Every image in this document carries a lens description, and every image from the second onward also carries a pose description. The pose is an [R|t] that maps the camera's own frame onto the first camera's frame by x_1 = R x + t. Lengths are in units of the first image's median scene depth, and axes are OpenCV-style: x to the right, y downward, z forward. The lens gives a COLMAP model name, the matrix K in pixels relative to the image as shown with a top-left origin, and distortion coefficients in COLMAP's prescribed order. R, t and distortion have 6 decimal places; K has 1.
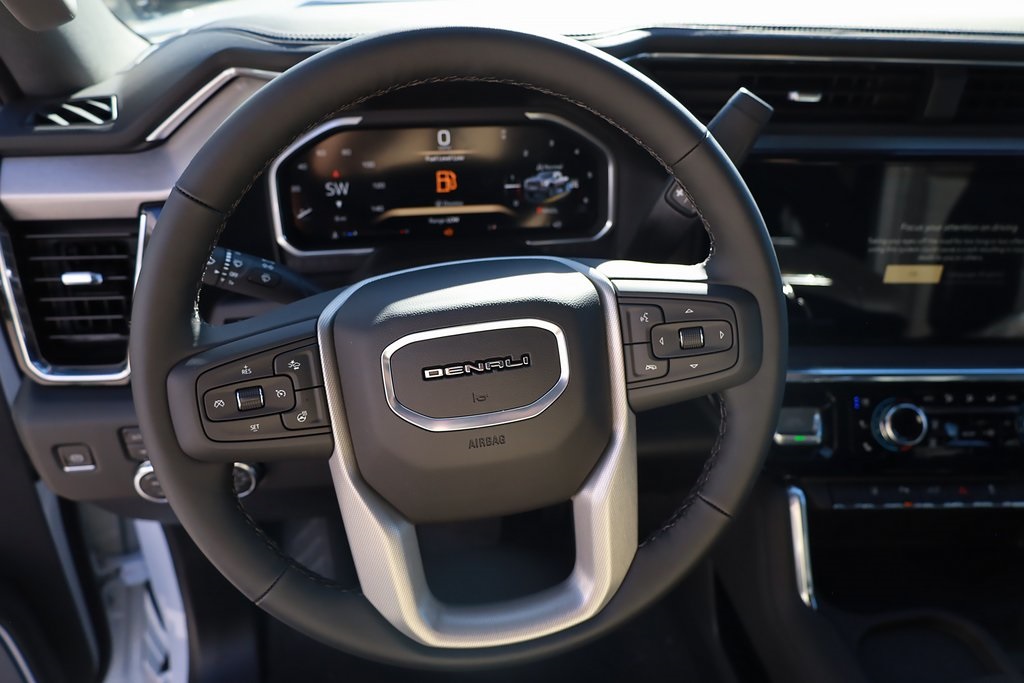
lens RADIAL K [[683.5, 0, 512.0], [0, 683.5, 341.5], [0, 0, 1]] dist [-0.017620, -0.002535]
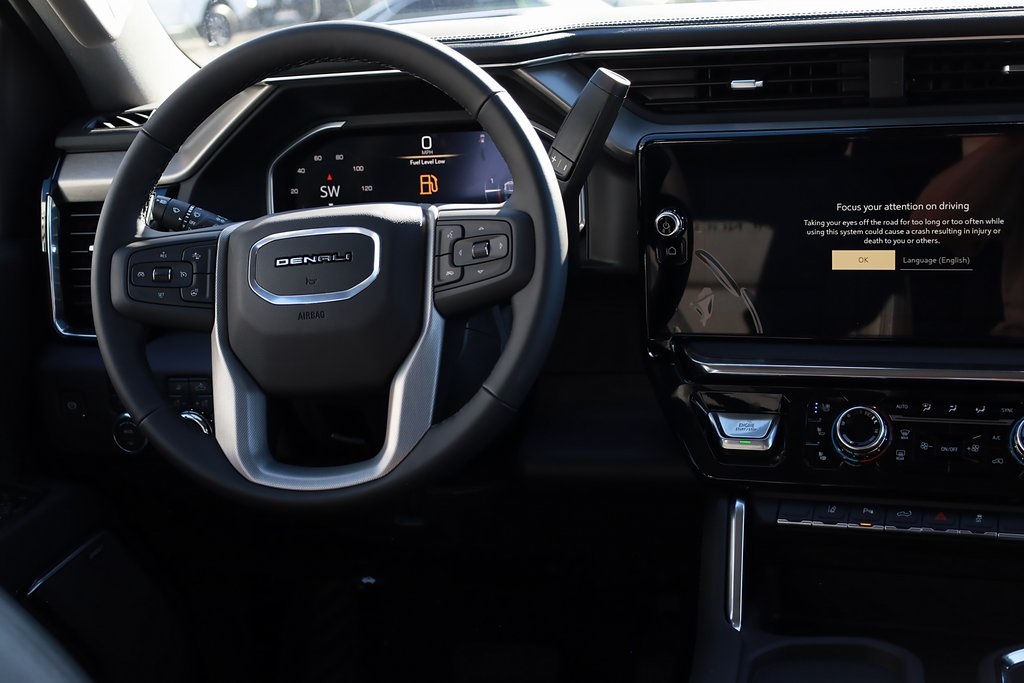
lens RADIAL K [[1462.7, 0, 512.7], [0, 1462.7, 341.1], [0, 0, 1]] dist [0.278220, -2.281120]
pose [[0.927157, 0.018561, -0.374214, 0.975367], [-0.120939, 0.960136, -0.252017, 0.608469], [0.354619, 0.278916, 0.892441, -0.976336]]
